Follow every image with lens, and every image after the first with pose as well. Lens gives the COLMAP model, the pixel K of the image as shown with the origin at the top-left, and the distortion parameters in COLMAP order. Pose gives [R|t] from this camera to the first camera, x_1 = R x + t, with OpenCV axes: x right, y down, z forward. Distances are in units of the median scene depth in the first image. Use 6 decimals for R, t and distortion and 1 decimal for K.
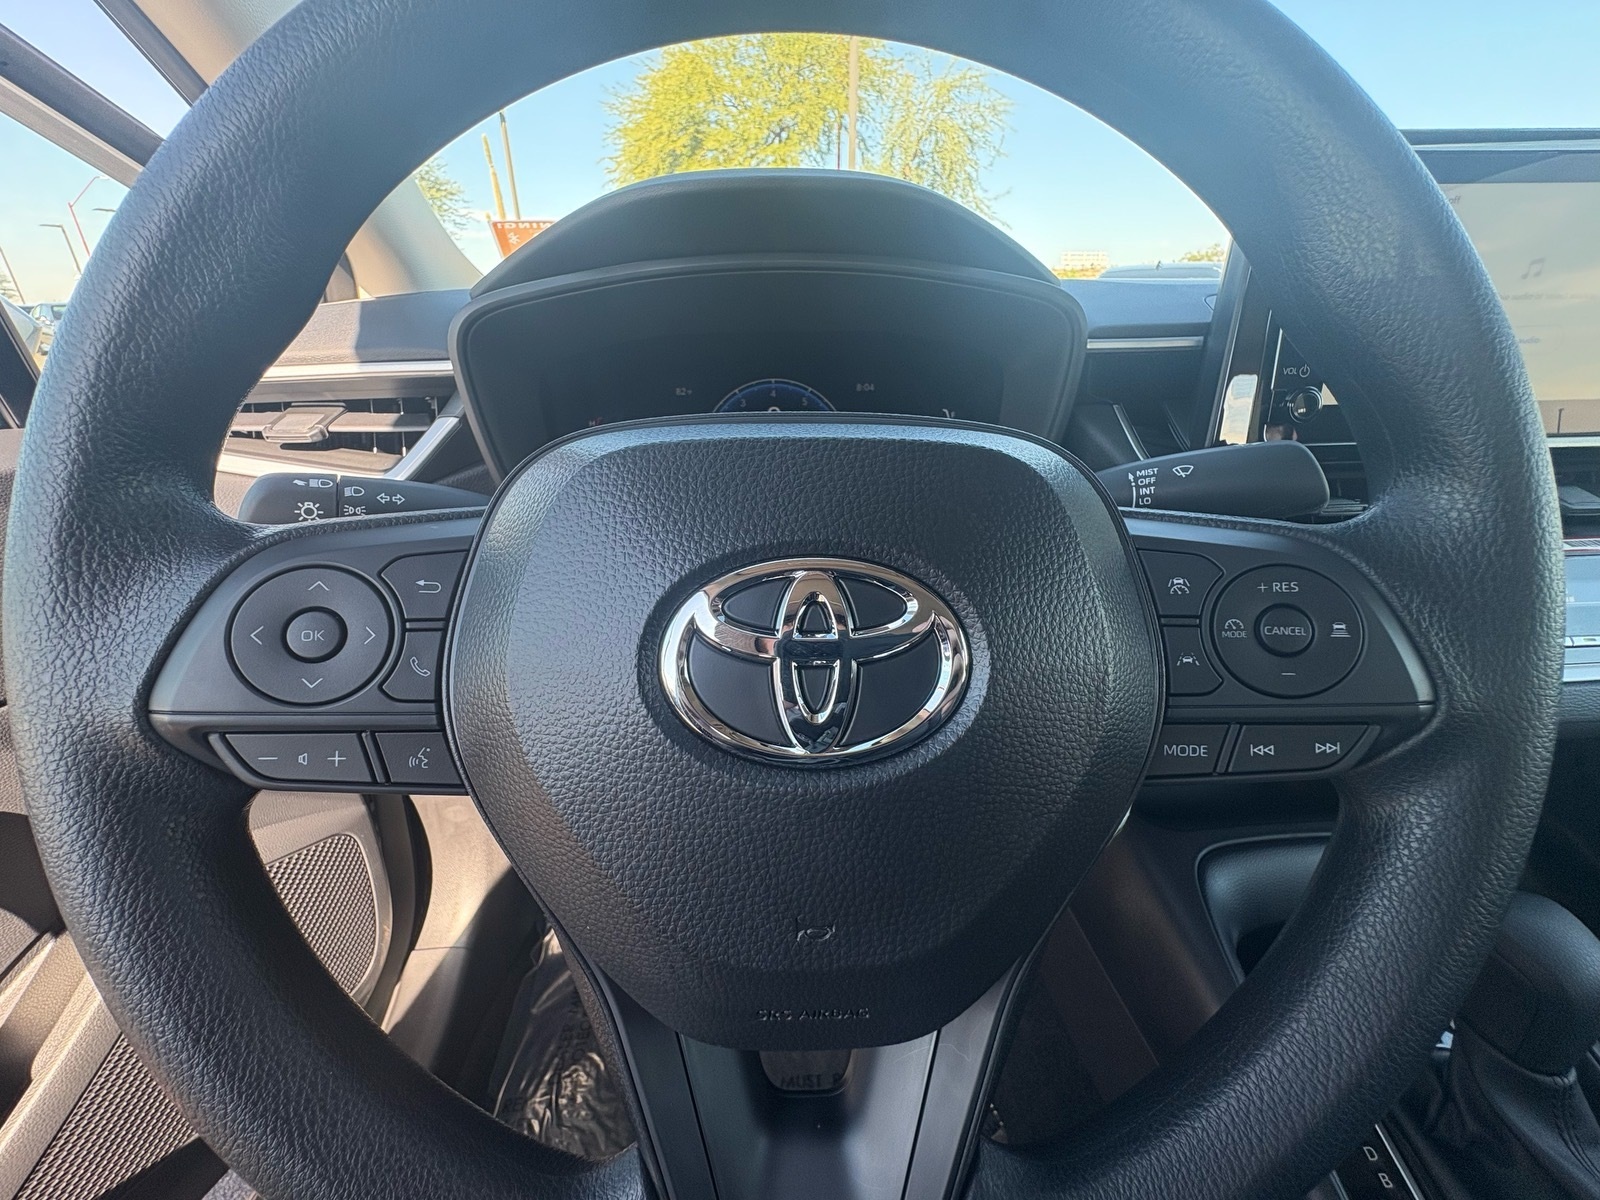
lens RADIAL K [[635.9, 0, 800.0], [0, 635.9, 600.0], [0, 0, 1]] dist [0.000005, 0.000098]
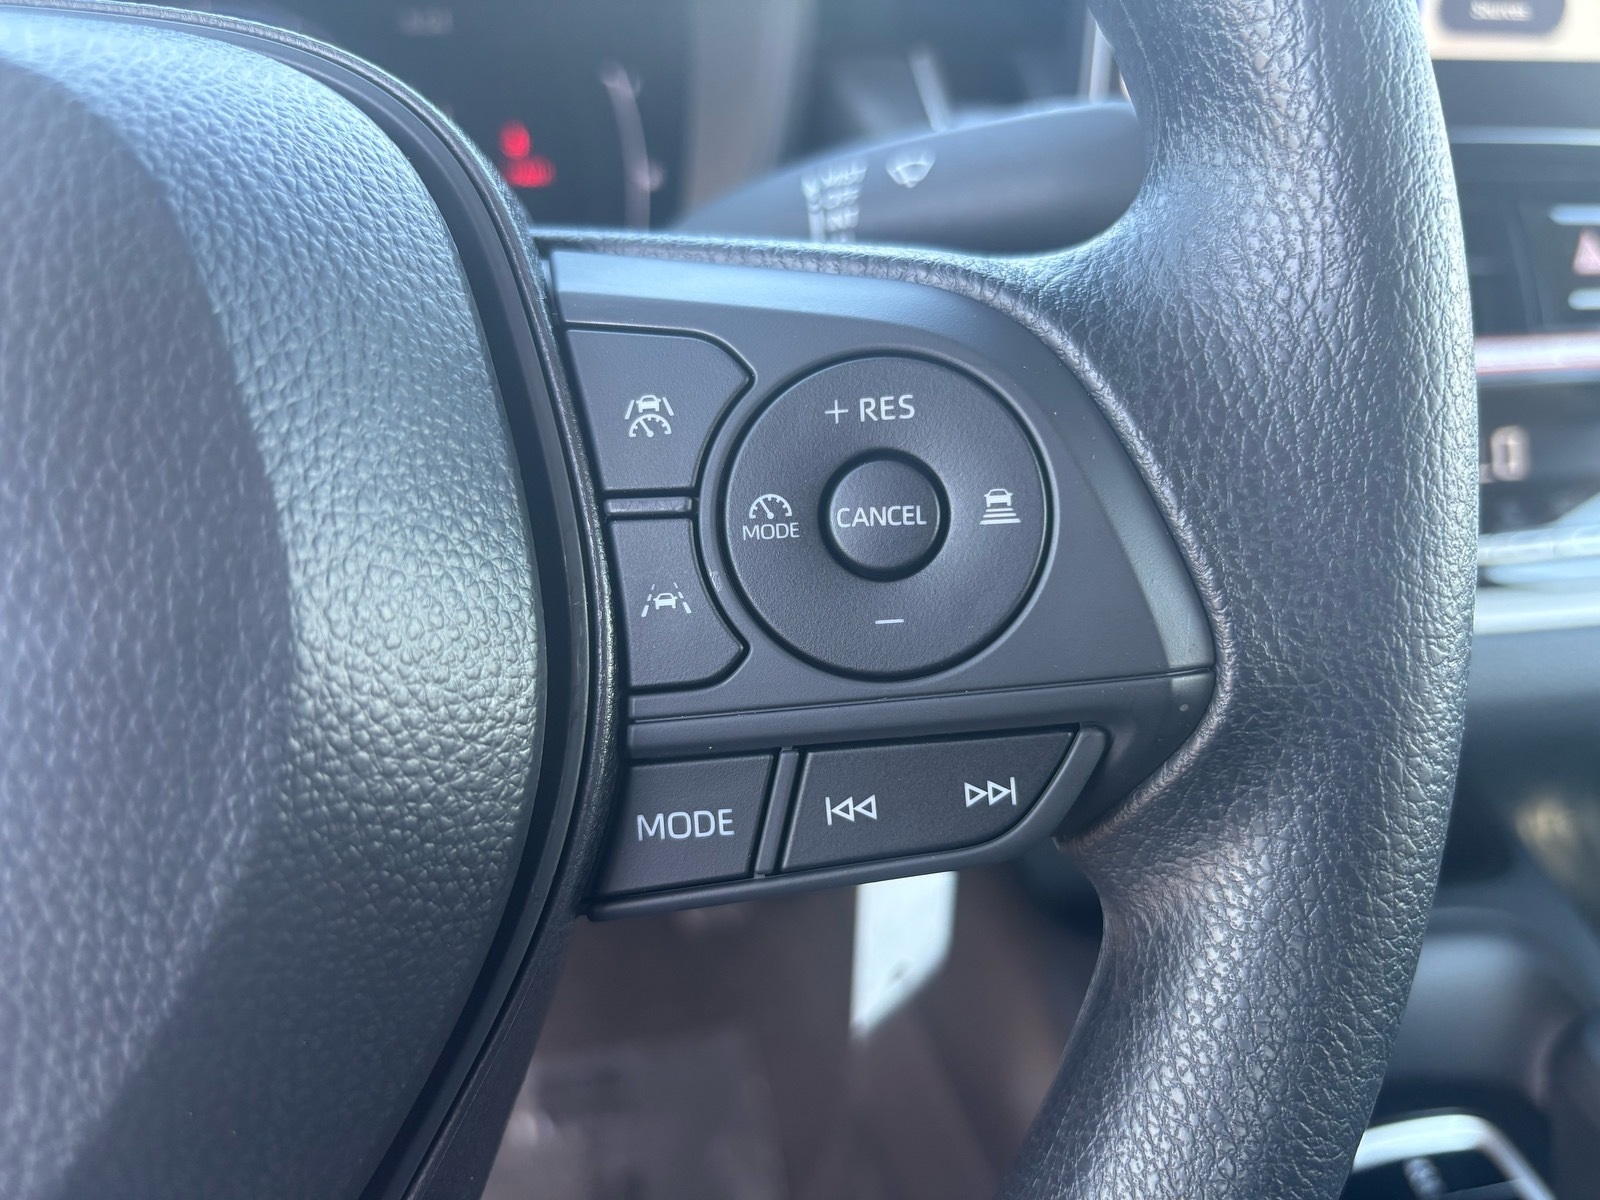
lens RADIAL K [[1267.6, 0, 800.0], [0, 1267.6, 600.0], [0, 0, 1]] dist [0.003894, -0.077711]
pose [[0.985148, -0.057424, 0.161823, 0.581855], [0.046625, 0.996474, 0.069761, 0.043354], [-0.165258, -0.061180, 0.984351, 0.211788]]
